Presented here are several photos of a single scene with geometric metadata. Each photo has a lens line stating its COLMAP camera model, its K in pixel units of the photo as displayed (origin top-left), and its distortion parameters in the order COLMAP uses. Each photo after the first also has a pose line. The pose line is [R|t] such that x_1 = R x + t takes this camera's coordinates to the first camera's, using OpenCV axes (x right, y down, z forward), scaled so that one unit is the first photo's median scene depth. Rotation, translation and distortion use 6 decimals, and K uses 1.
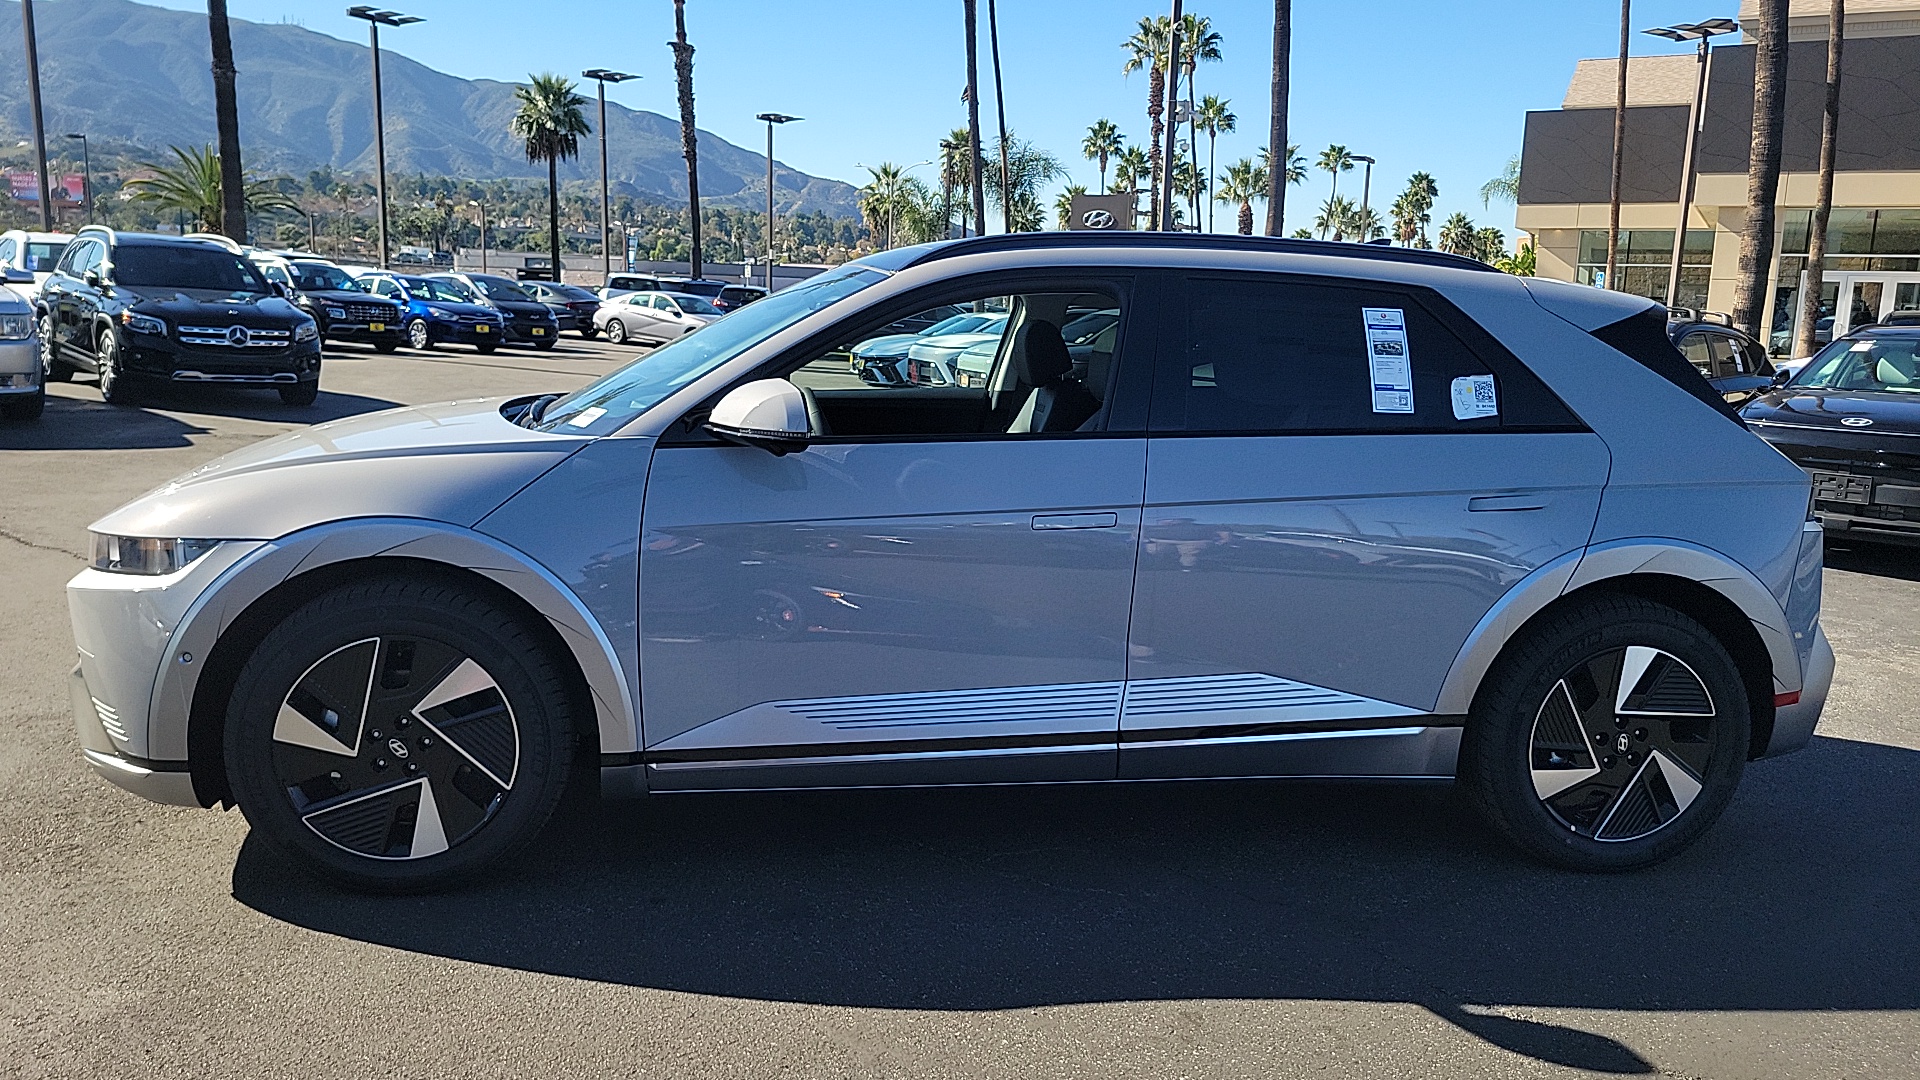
lens RADIAL K [[1440.6, 0, 960.9], [0, 1440.6, 546.8], [0, 0, 1]] dist [0.028316, -0.017289]
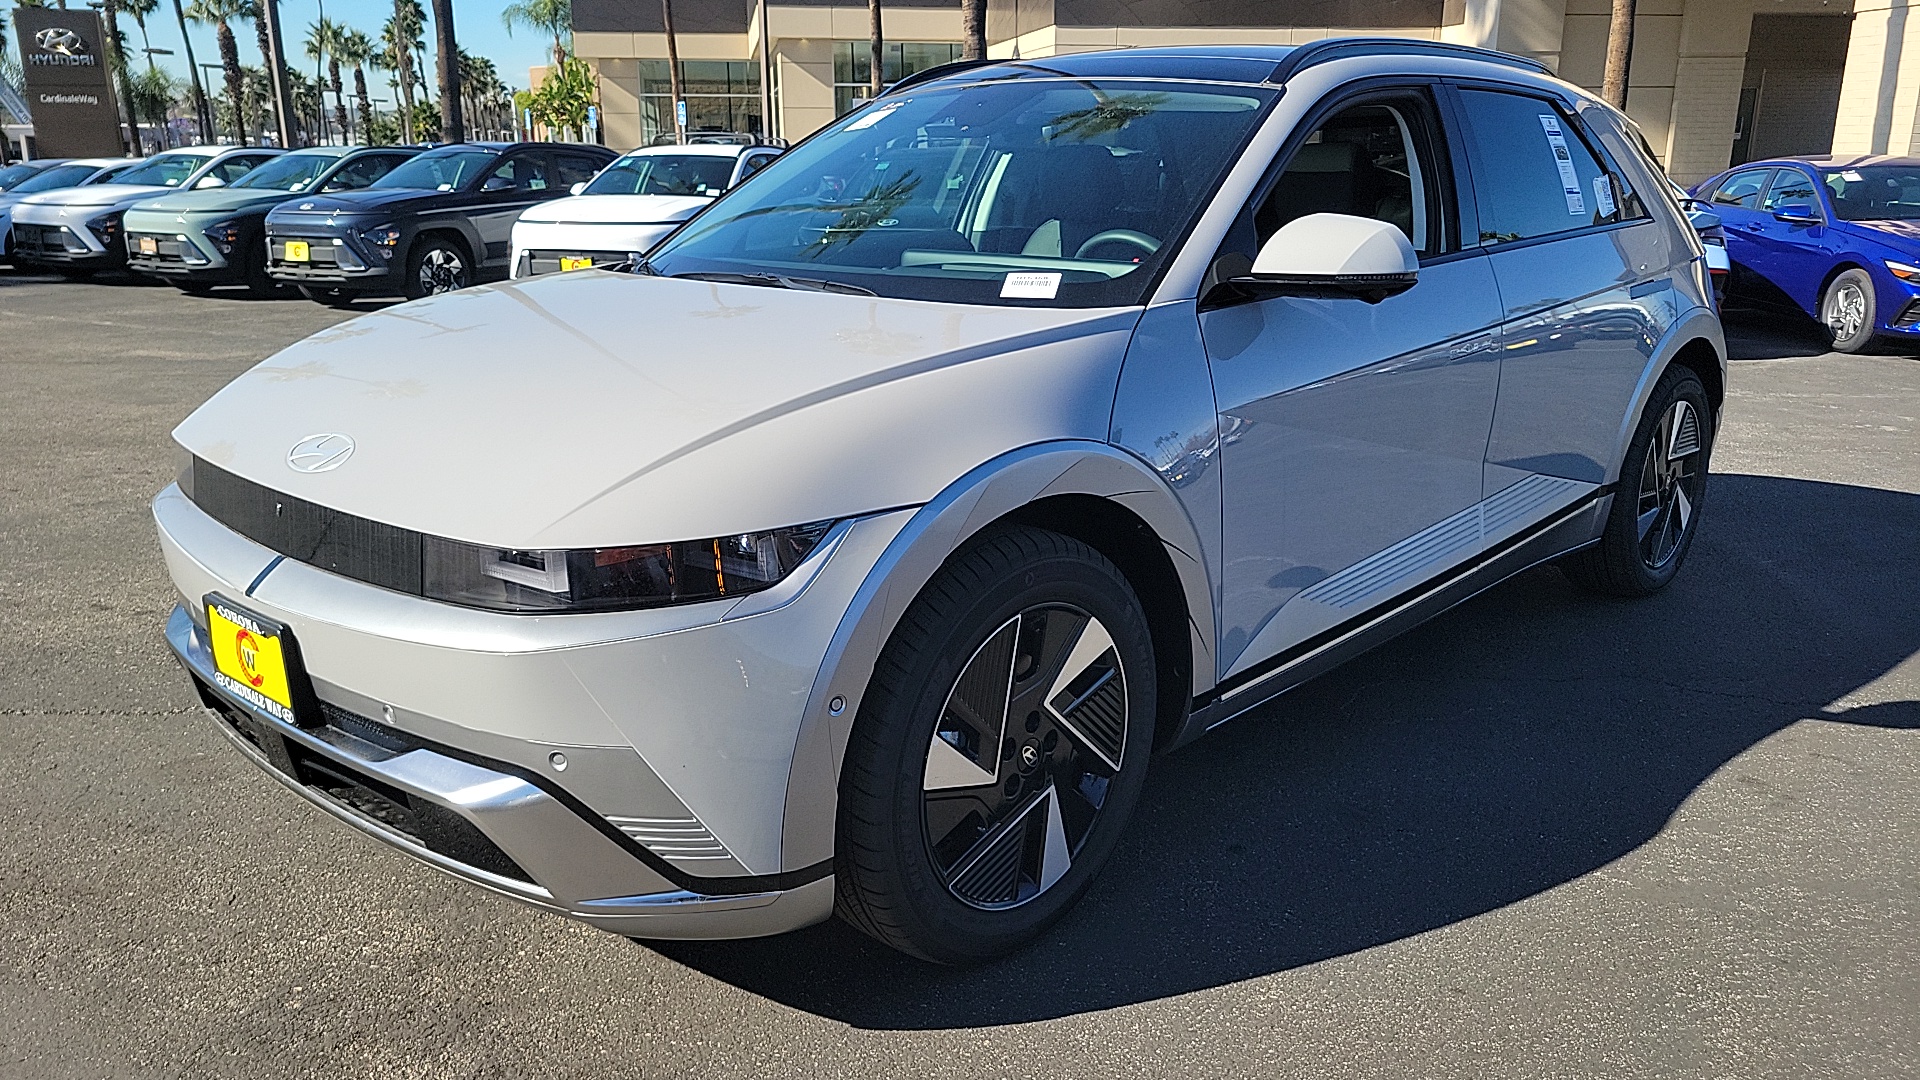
lens RADIAL K [[1440.6, 0, 971.5], [0, 1440.6, 572.0], [0, 0, 1]] dist [0.028316, -0.017289]
pose [[0.784552, -0.203873, 0.585588, -0.808709], [0.129715, 0.977469, 0.166520, -0.077530], [-0.606343, -0.054684, 0.793321, 0.432081]]
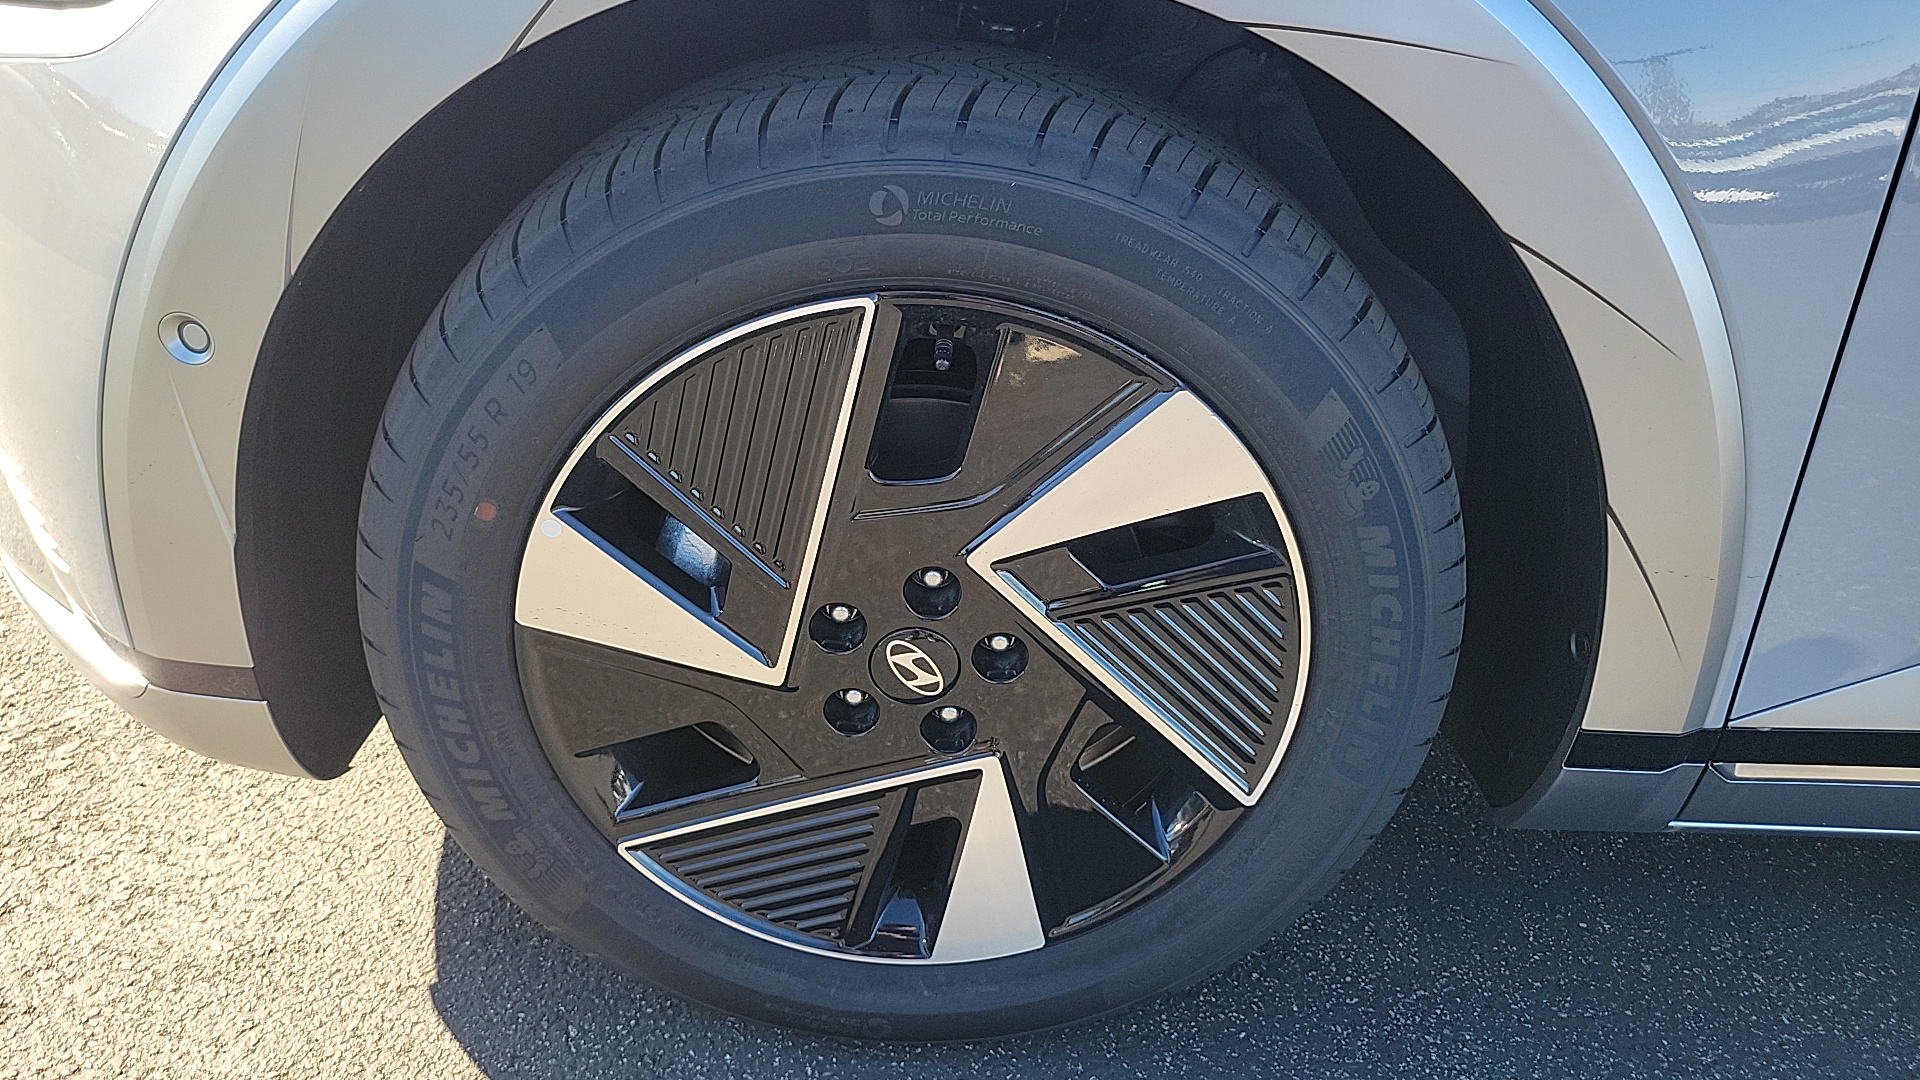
lens RADIAL K [[1440.6, 0, 960.4], [0, 1440.6, 548.9], [0, 0, 1]] dist [0.028316, -0.017289]
pose [[0.987889, 0.084000, -0.130462, -0.336907], [-0.036761, 0.943559, 0.329159, 0.018456], [0.150747, -0.320377, 0.935219, 0.719608]]
